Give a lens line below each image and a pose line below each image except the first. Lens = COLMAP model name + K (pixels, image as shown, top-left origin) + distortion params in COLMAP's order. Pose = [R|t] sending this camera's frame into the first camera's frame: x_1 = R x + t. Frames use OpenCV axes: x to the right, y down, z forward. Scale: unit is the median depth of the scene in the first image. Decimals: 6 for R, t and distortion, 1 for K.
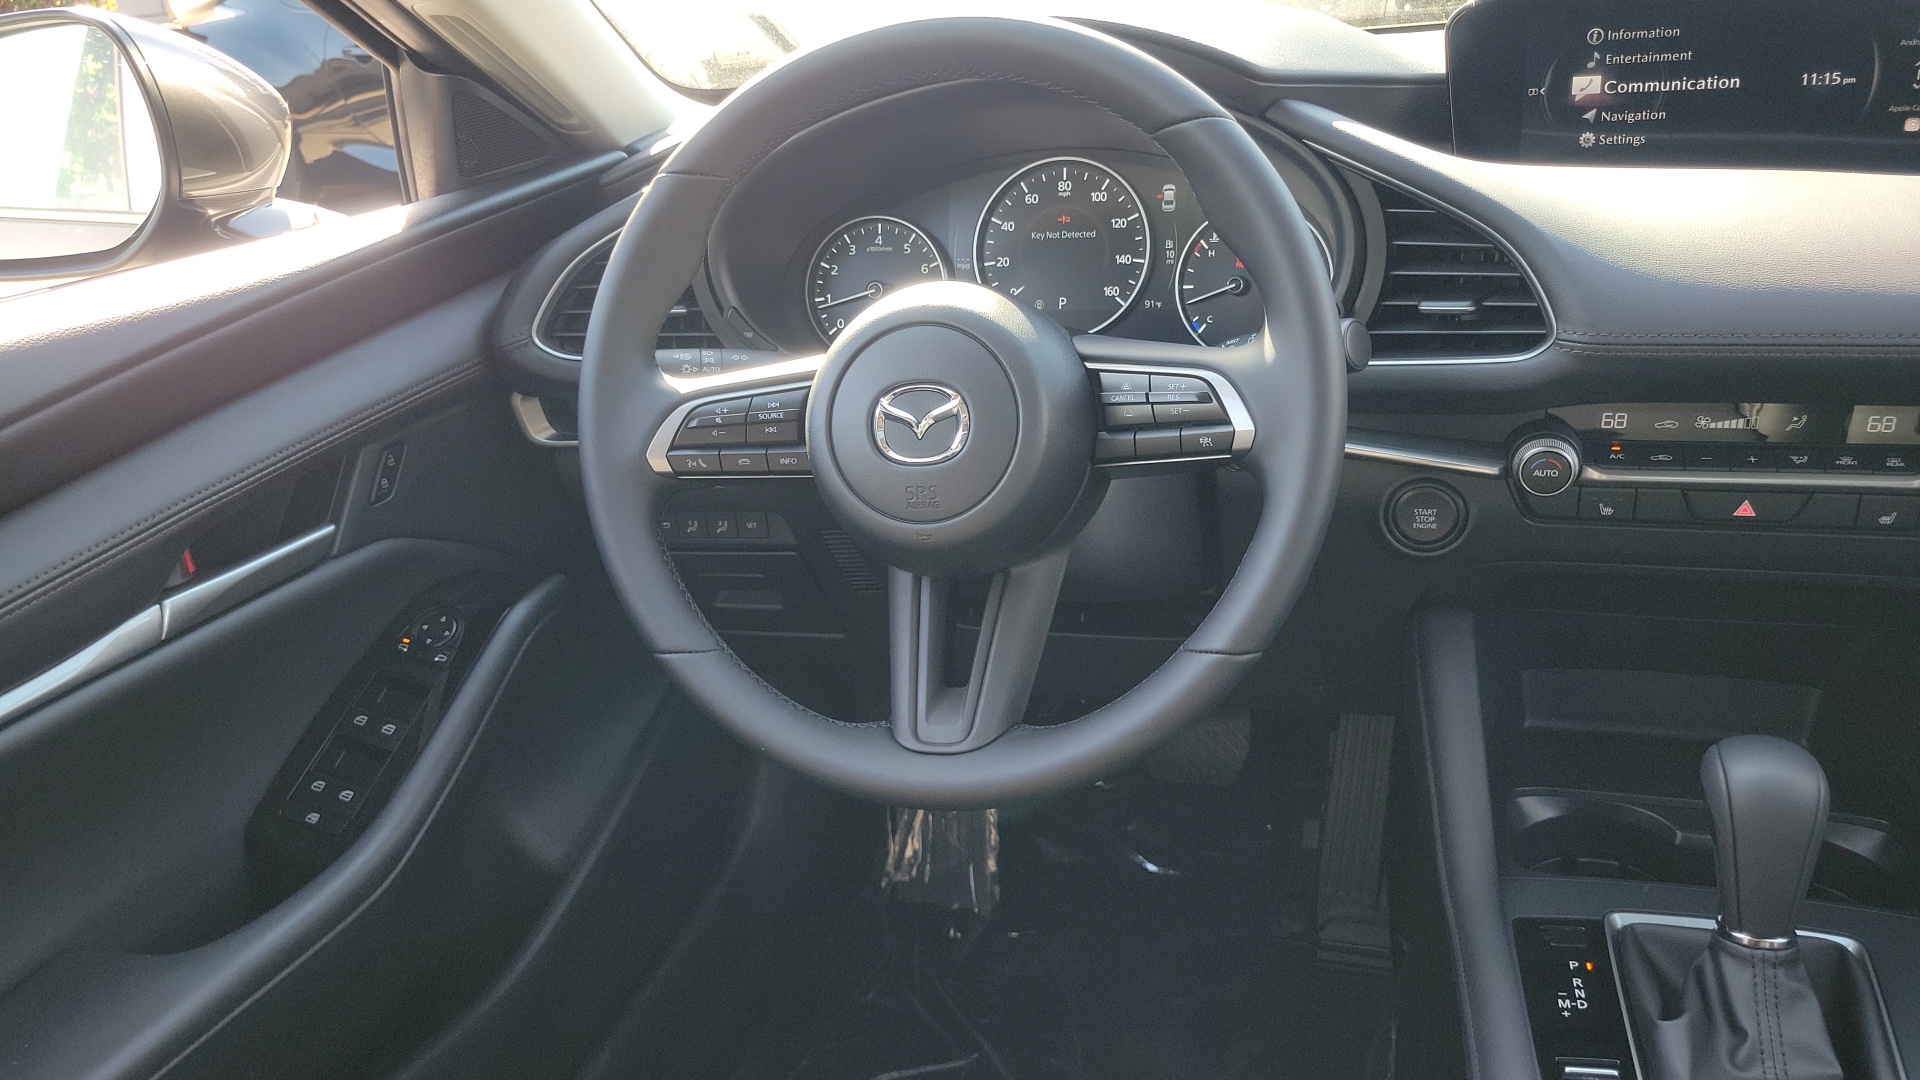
lens RADIAL K [[1463.1, 0, 951.9], [0, 1463.1, 543.8], [0, 0, 1]] dist [0.025202, -0.020686]
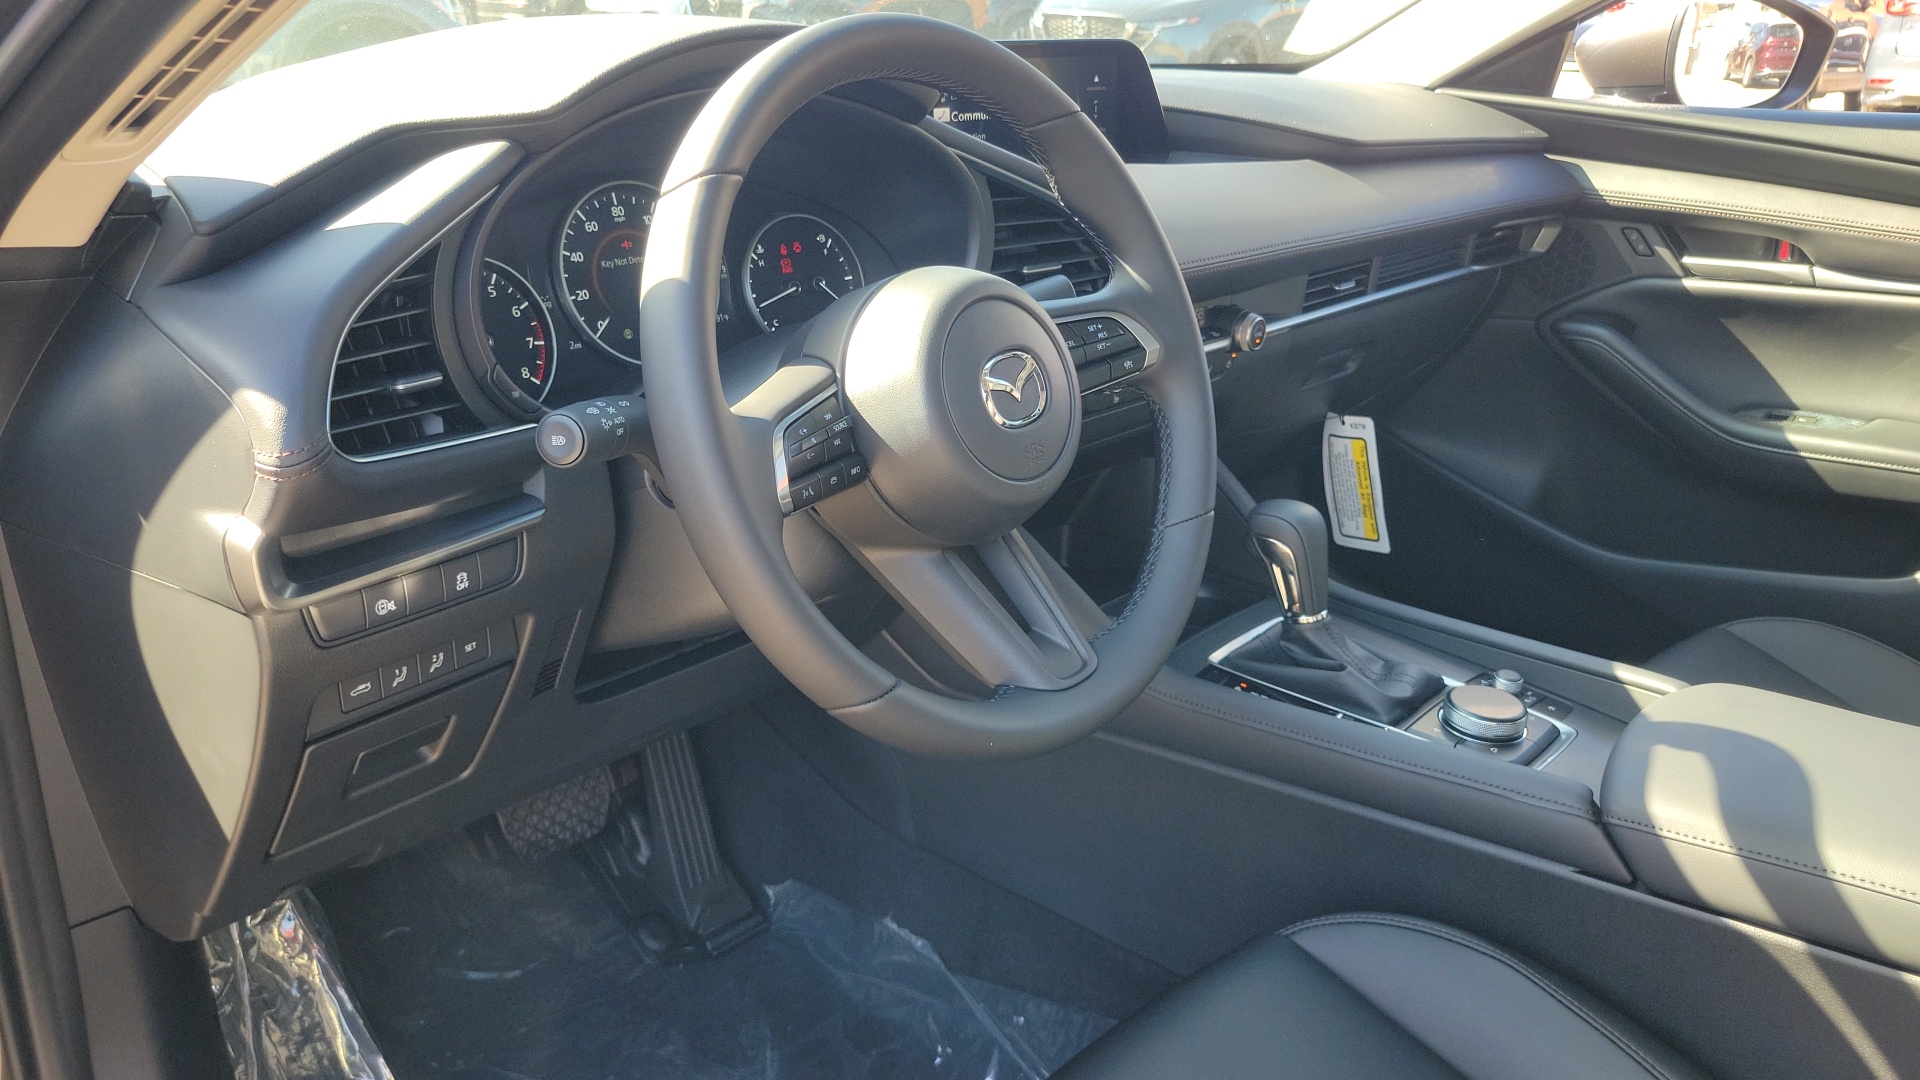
lens RADIAL K [[1463.1, 0, 959.7], [0, 1463.1, 502.1], [0, 0, 1]] dist [0.025202, -0.020686]
pose [[0.411762, -0.211080, 0.886509, -0.878554], [0.297713, 0.950586, 0.088056, -0.096495], [-0.861289, 0.227667, 0.454256, 0.495600]]
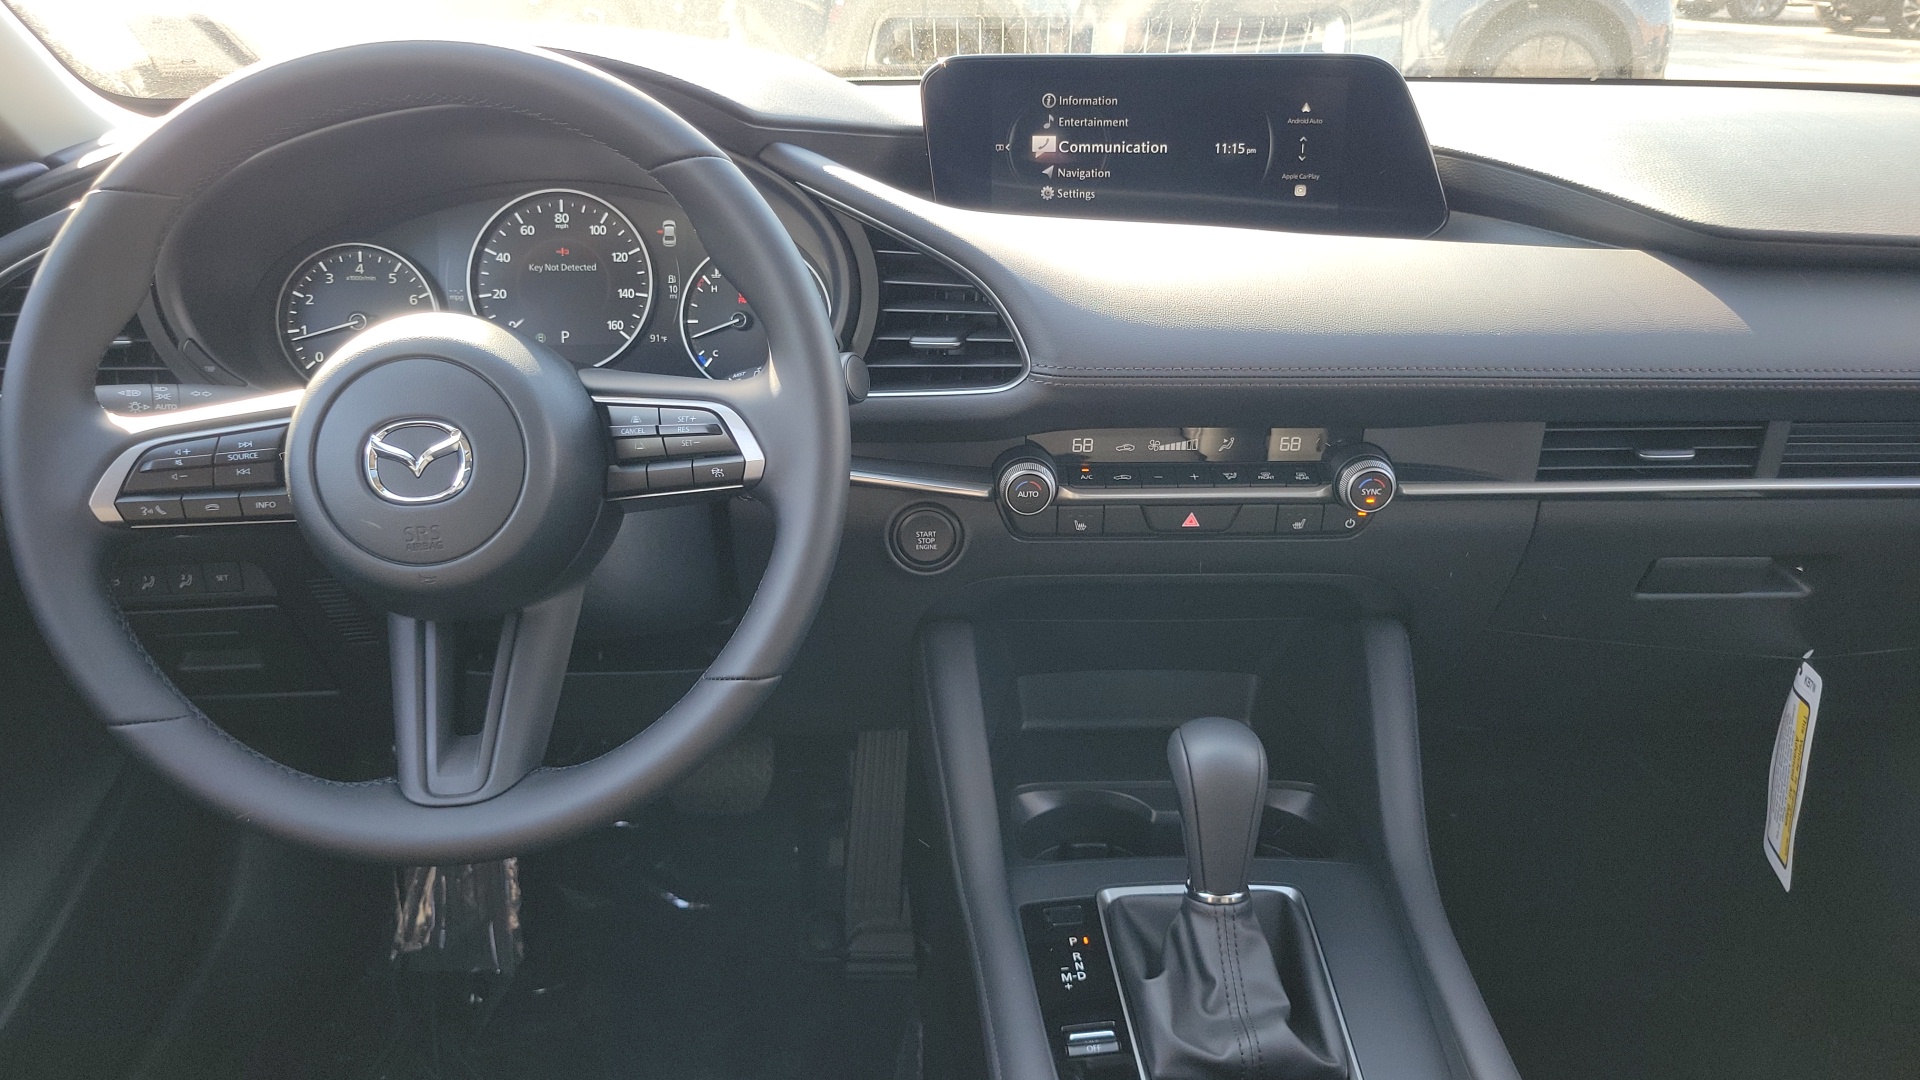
lens RADIAL K [[1463.1, 0, 954.5], [0, 1463.1, 544.0], [0, 0, 1]] dist [0.025202, -0.020686]
pose [[0.944966, -0.040916, 0.324601, -0.003037], [0.048629, 0.998694, -0.015681, 0.003281], [-0.323536, 0.030603, 0.945721, -0.013006]]
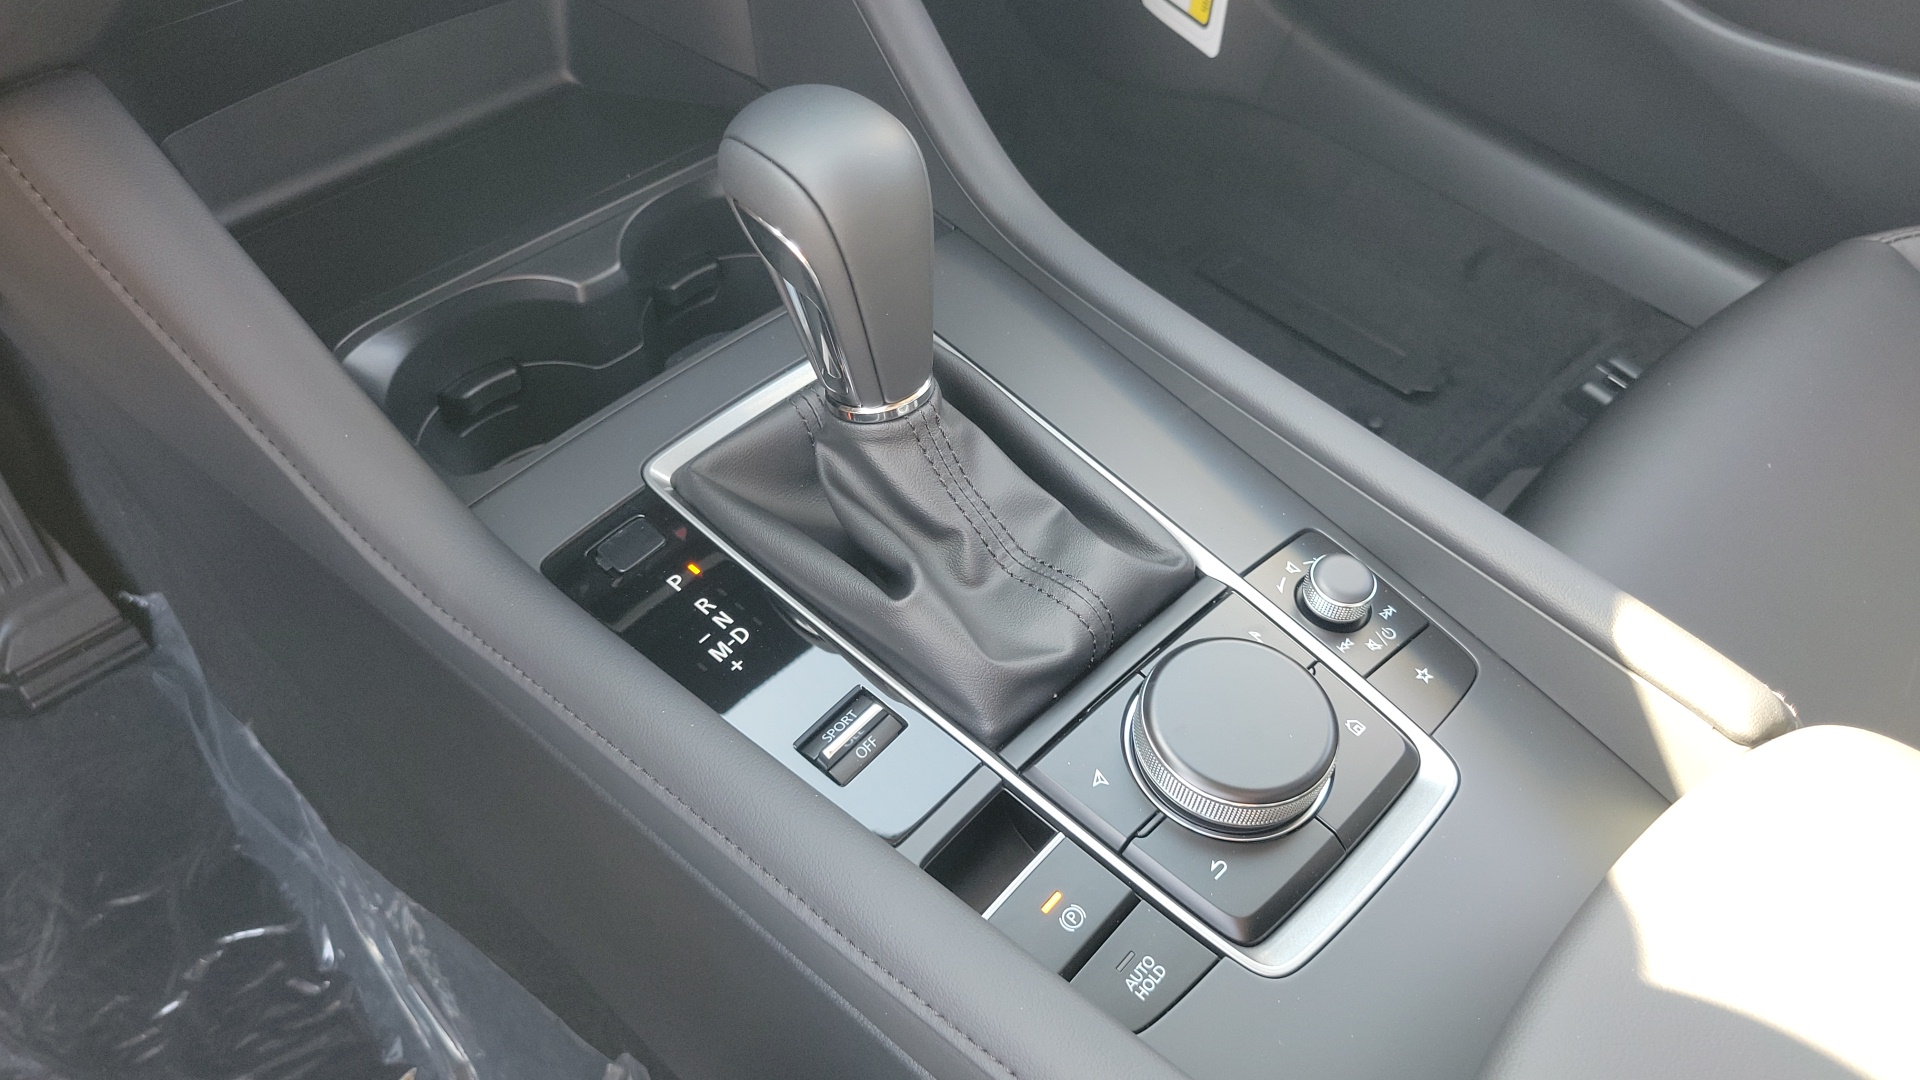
lens RADIAL K [[1463.1, 0, 971.0], [0, 1463.1, 527.0], [0, 0, 1]] dist [0.025202, -0.020686]
pose [[0.447947, -0.588661, 0.672920, 0.080974], [0.253725, 0.805411, 0.535664, -0.020792], [-0.857302, -0.069212, 0.510140, 0.551763]]
